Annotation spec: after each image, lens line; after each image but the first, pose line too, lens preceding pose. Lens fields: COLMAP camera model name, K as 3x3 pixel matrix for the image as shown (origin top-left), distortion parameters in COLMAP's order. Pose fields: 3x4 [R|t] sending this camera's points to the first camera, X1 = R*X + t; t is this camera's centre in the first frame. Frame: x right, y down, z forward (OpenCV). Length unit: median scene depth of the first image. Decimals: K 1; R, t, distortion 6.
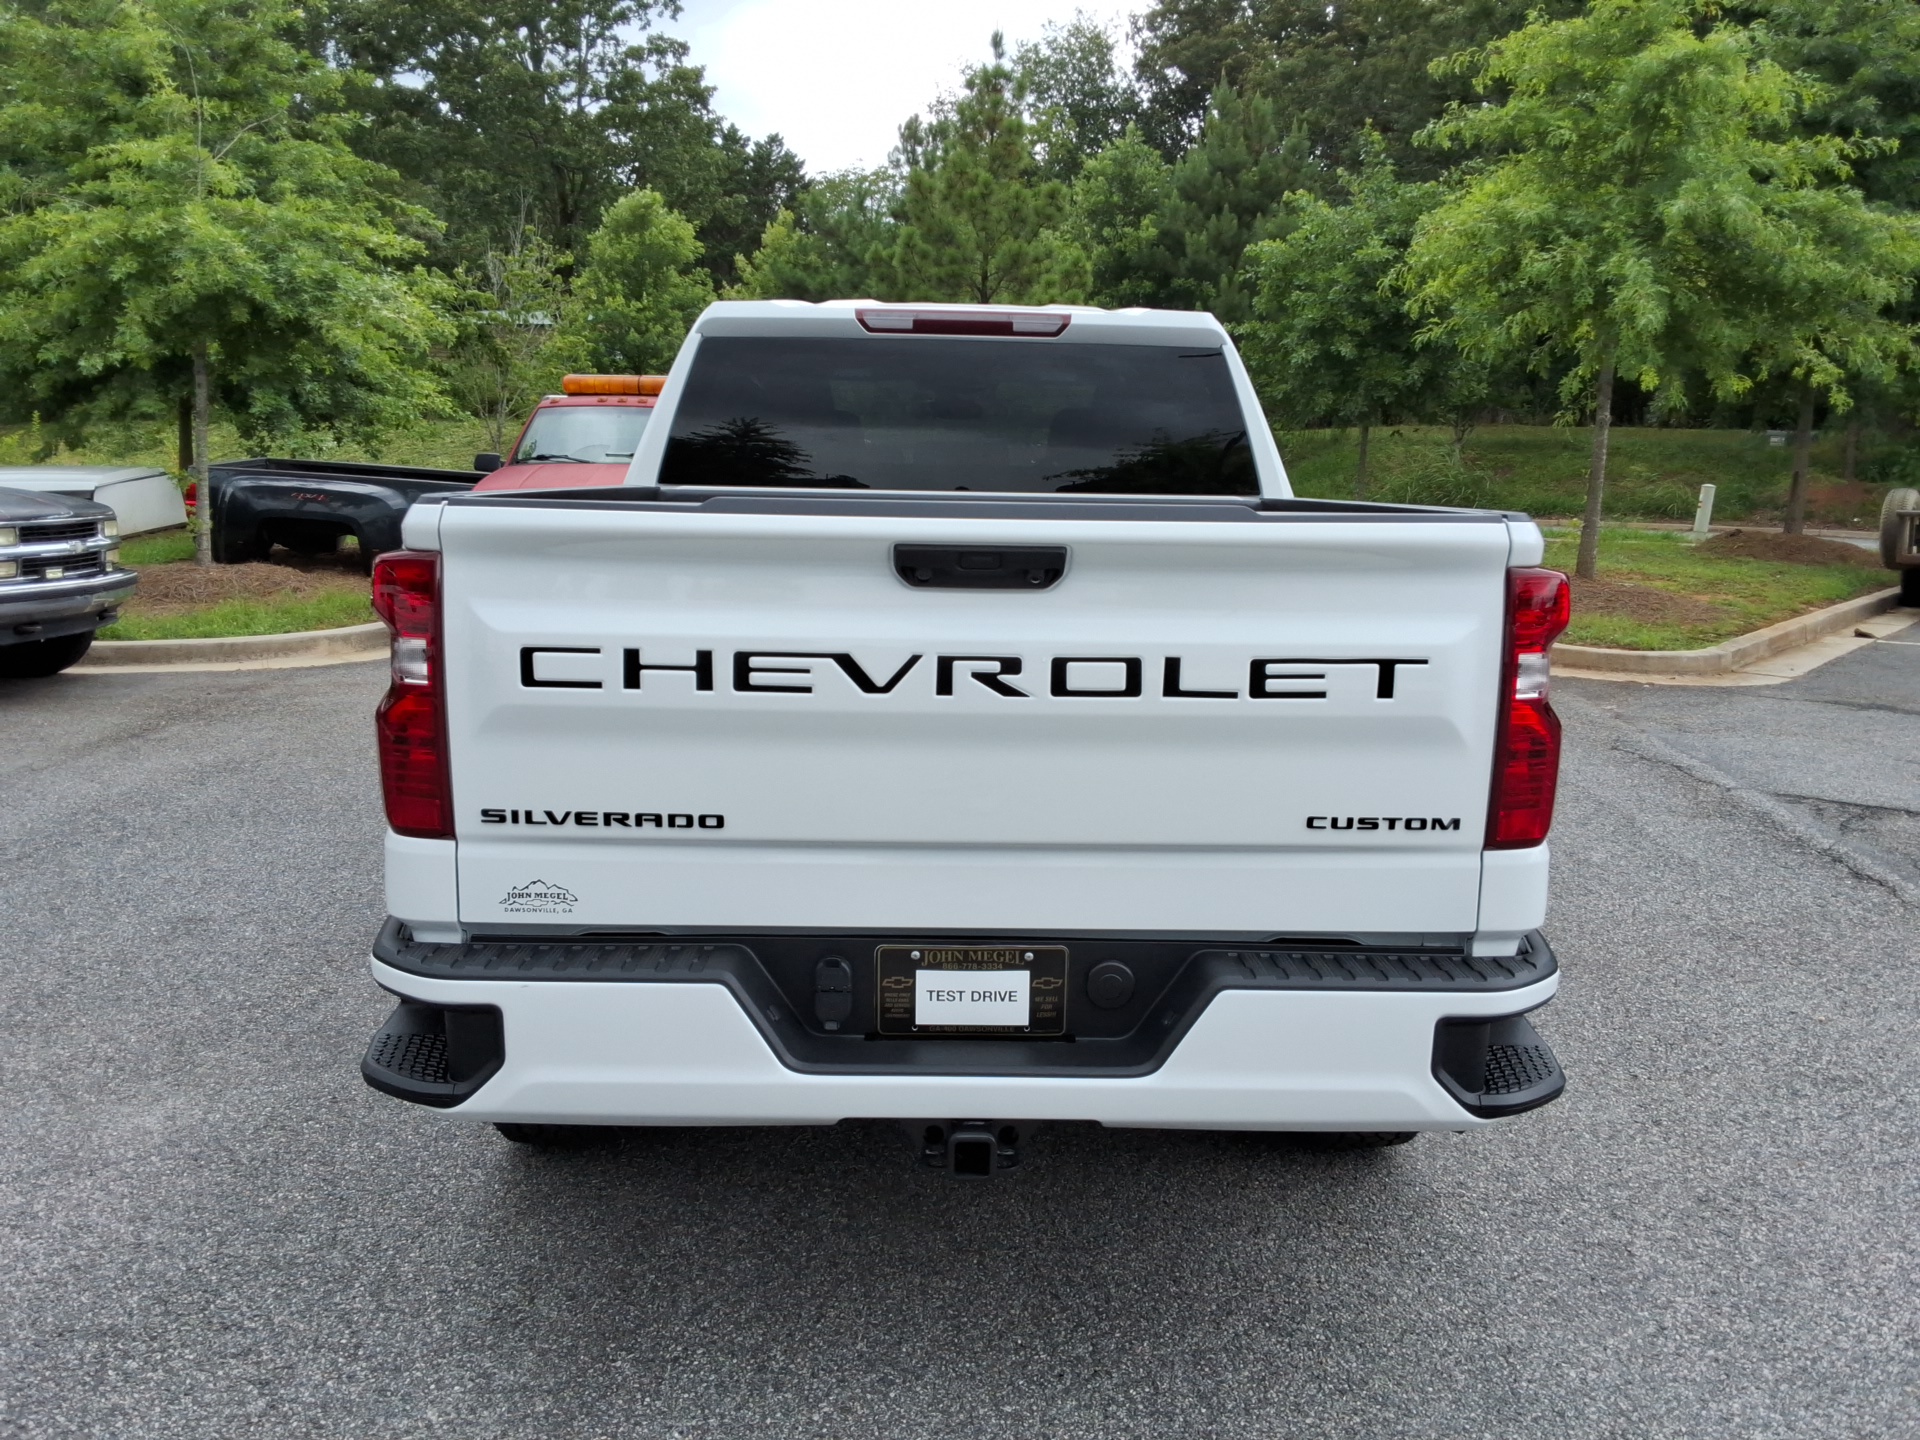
lens RADIAL K [[1534.7, 0, 964.9], [0, 1534.7, 718.8], [0, 0, 1]] dist [0.093115, -0.130668]
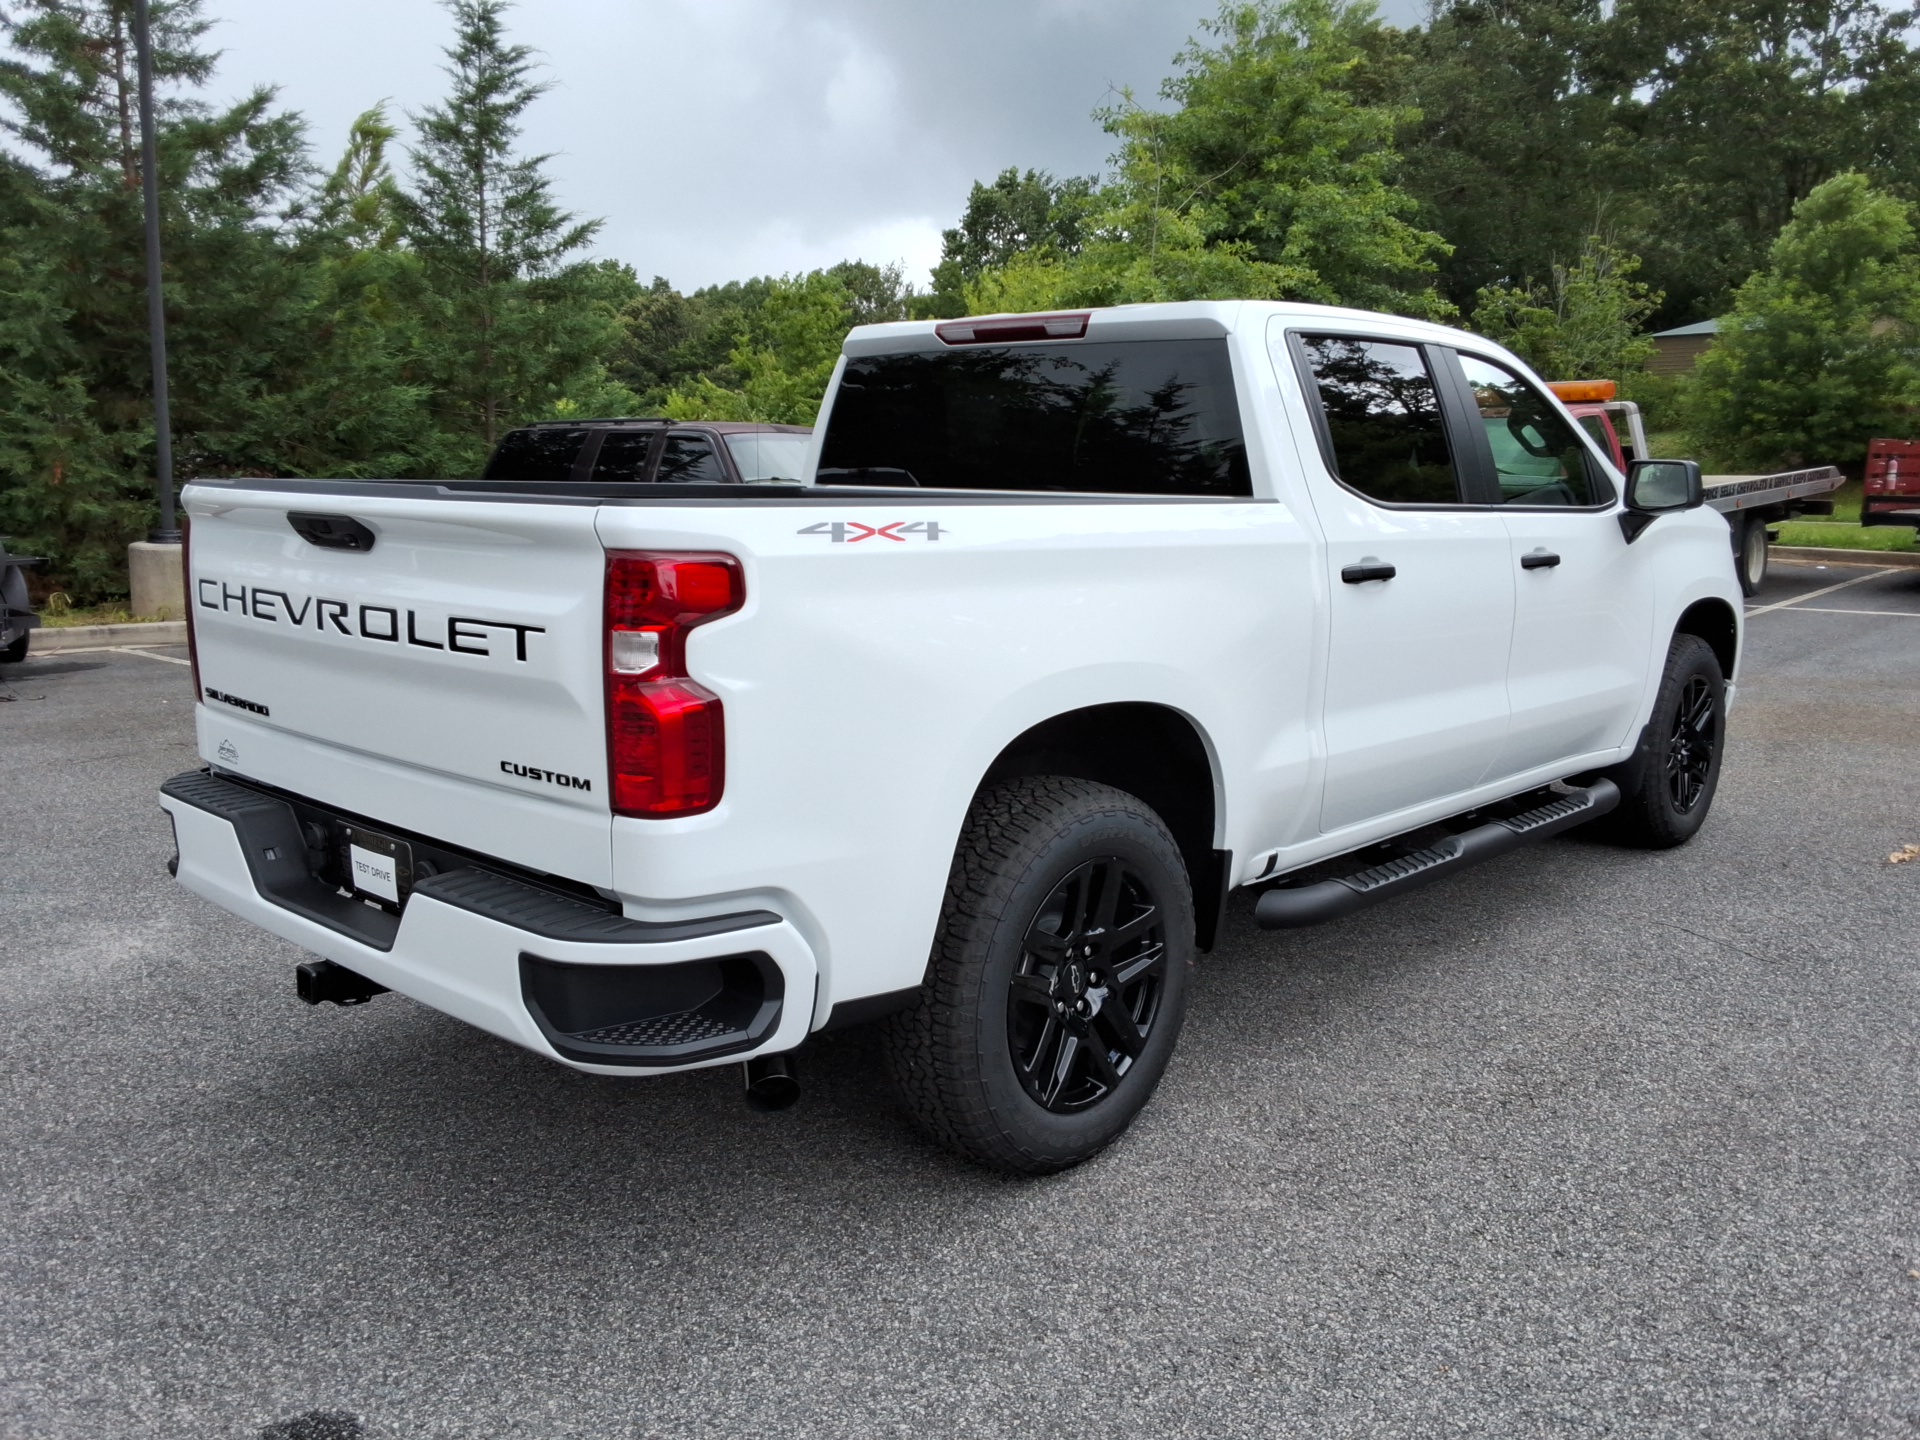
lens RADIAL K [[1534.7, 0, 992.7], [0, 1534.7, 724.8], [0, 0, 1]] dist [0.093115, -0.130668]
pose [[0.728663, 0.106783, -0.676497, 0.375480], [-0.112080, 0.993046, 0.036027, -0.013358], [0.675639, 0.049570, 0.735564, 0.119234]]
